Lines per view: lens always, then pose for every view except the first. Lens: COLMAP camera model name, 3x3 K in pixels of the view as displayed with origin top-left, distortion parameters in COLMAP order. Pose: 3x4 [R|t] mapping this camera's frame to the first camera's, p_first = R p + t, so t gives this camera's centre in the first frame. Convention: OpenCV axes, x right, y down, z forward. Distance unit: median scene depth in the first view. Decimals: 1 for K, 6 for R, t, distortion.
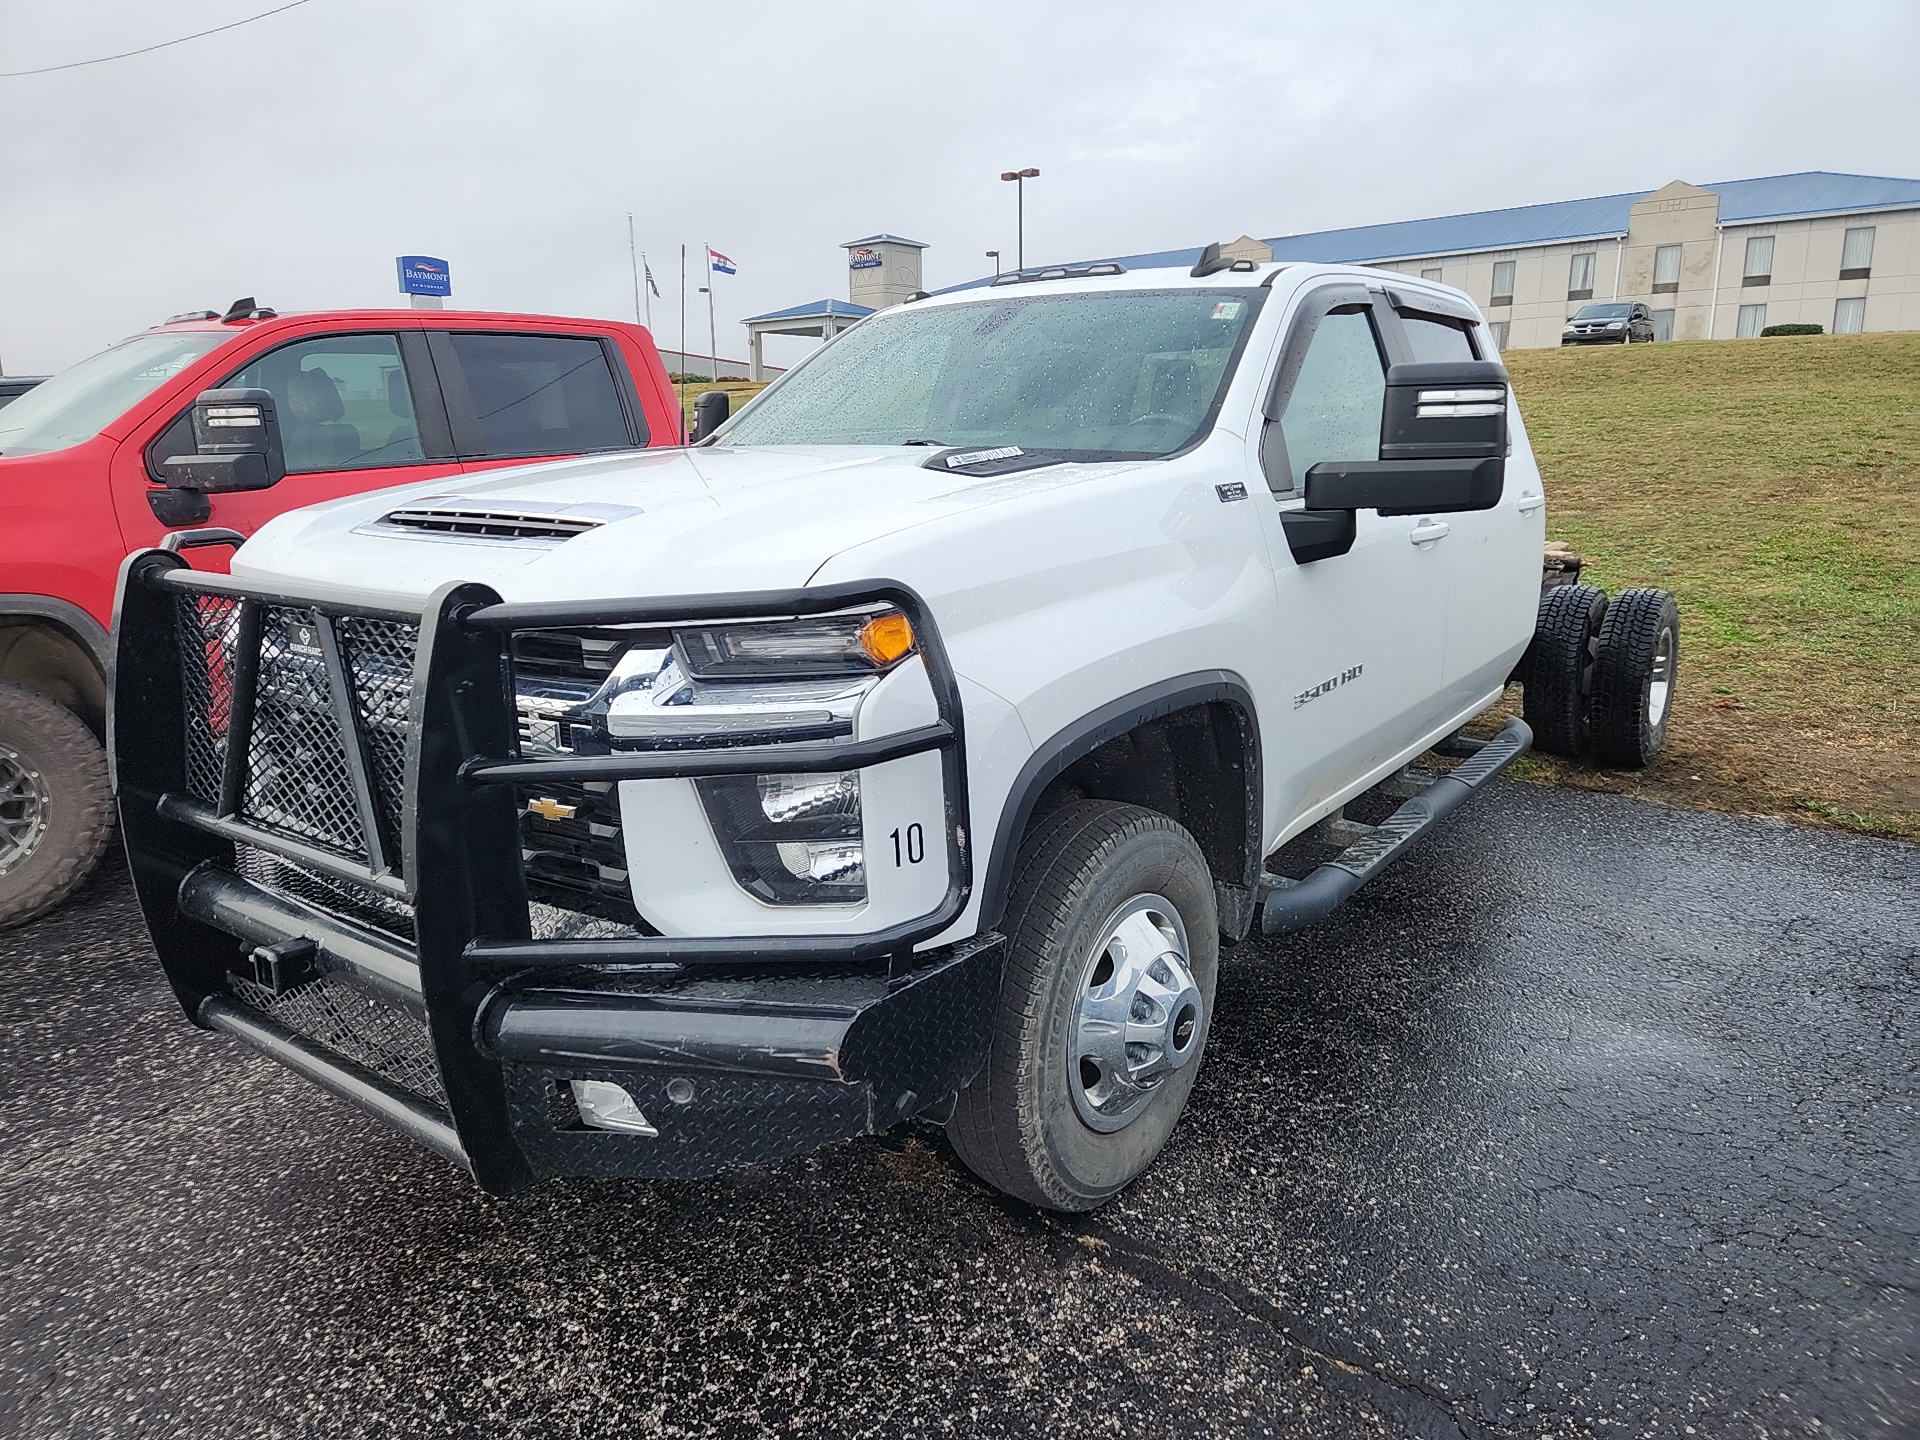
lens RADIAL K [[1288.9, 0, 963.0], [0, 1288.9, 716.8], [0, 0, 1]] dist [0.022115, 0.002854]
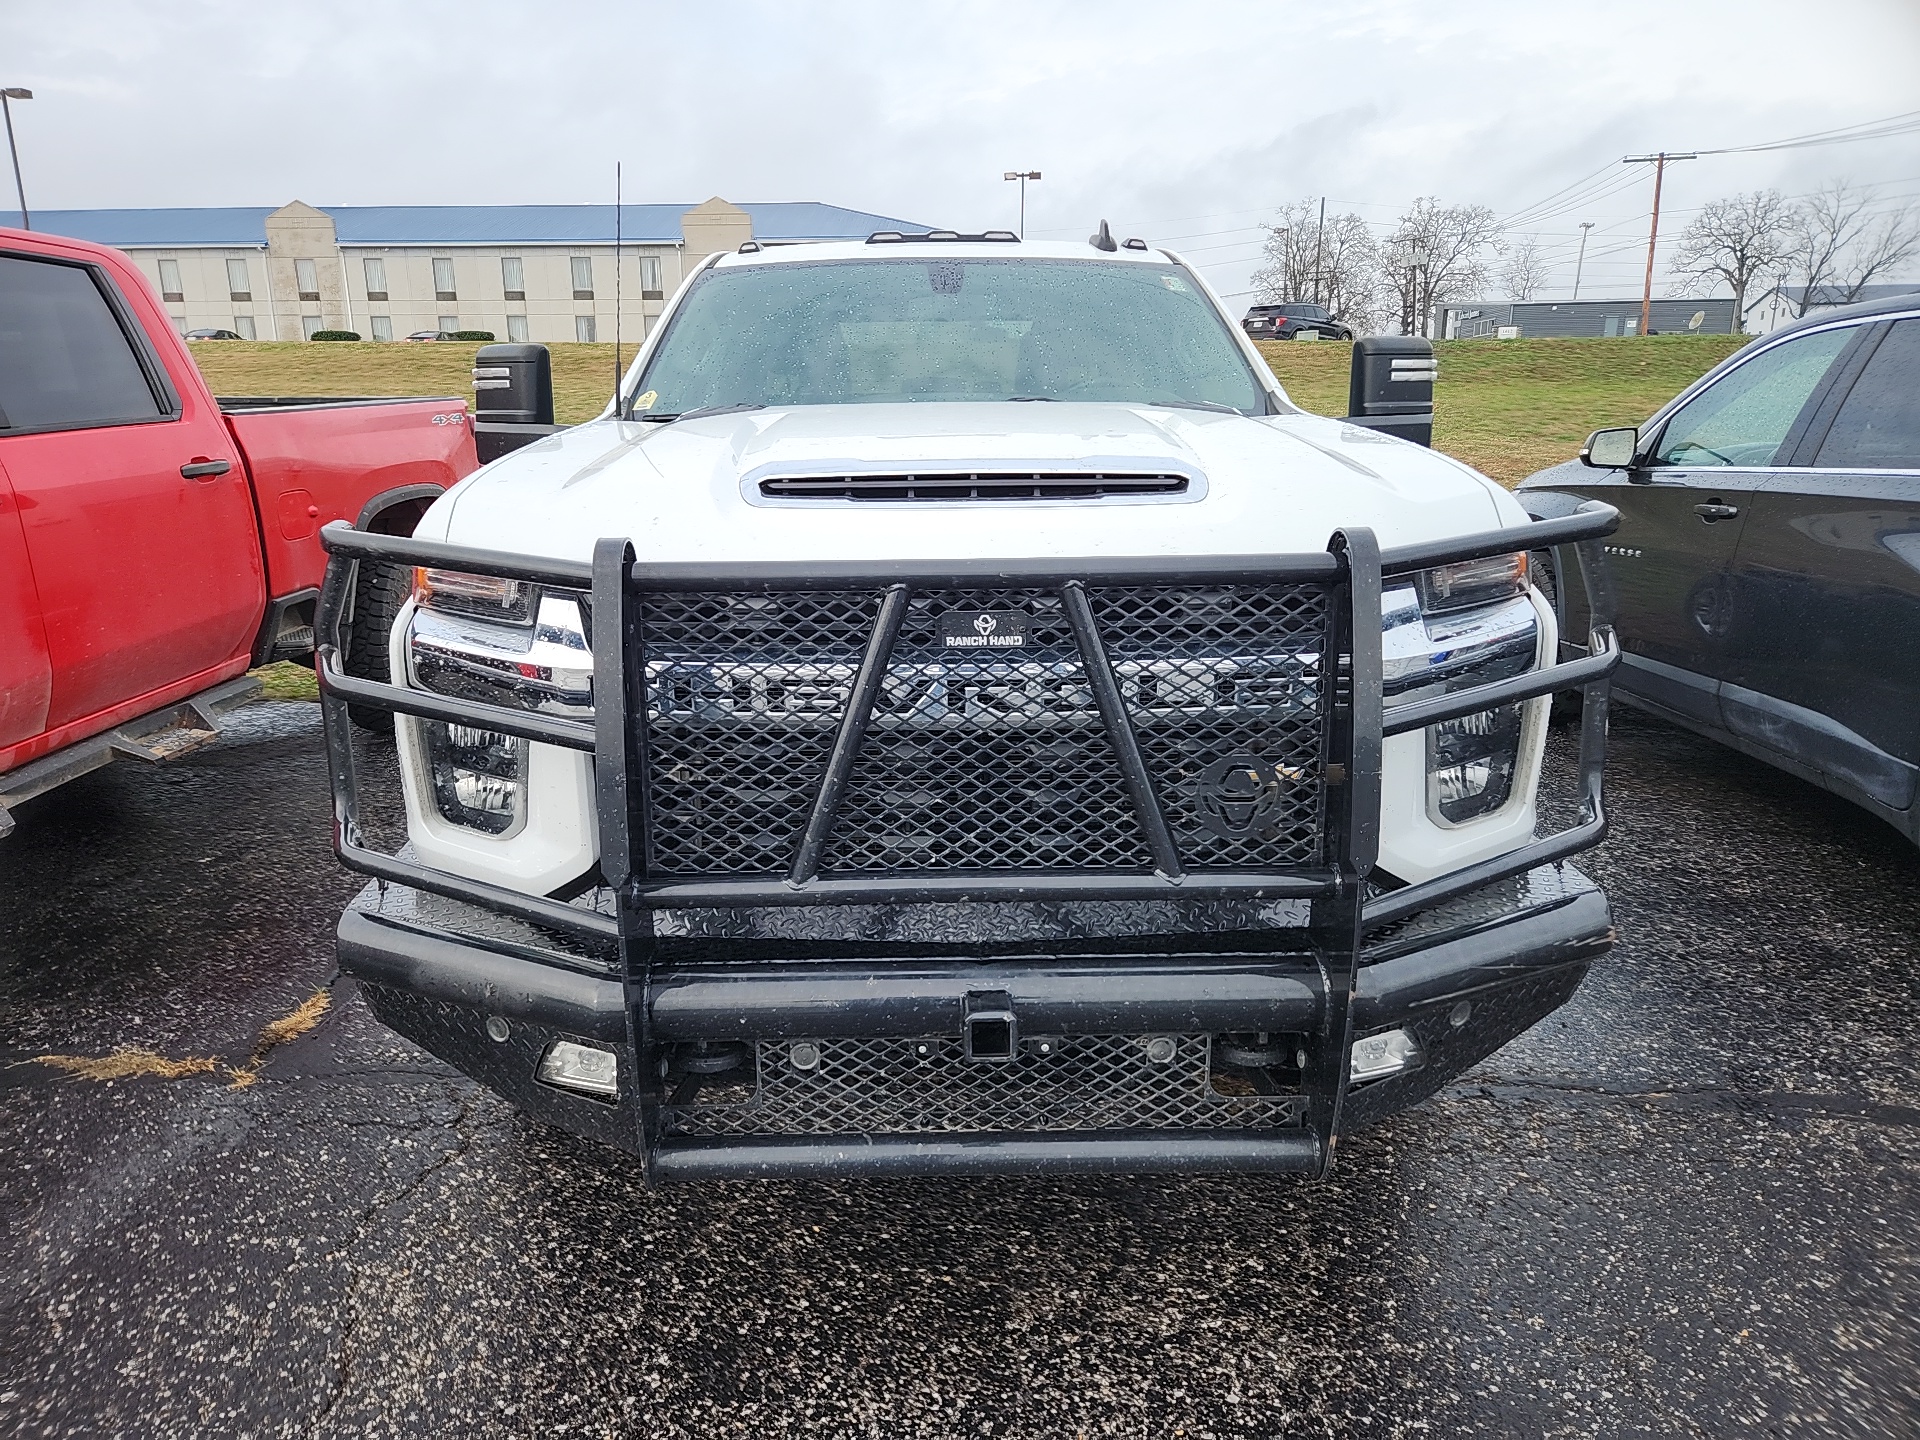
lens RADIAL K [[1288.9, 0, 967.4], [0, 1288.9, 721.2], [0, 0, 1]] dist [0.022115, 0.002854]
pose [[0.788460, -0.138950, 0.599186, -0.923021], [0.132718, 0.989635, 0.054853, -0.038402], [-0.600597, 0.036274, 0.798728, 0.329364]]
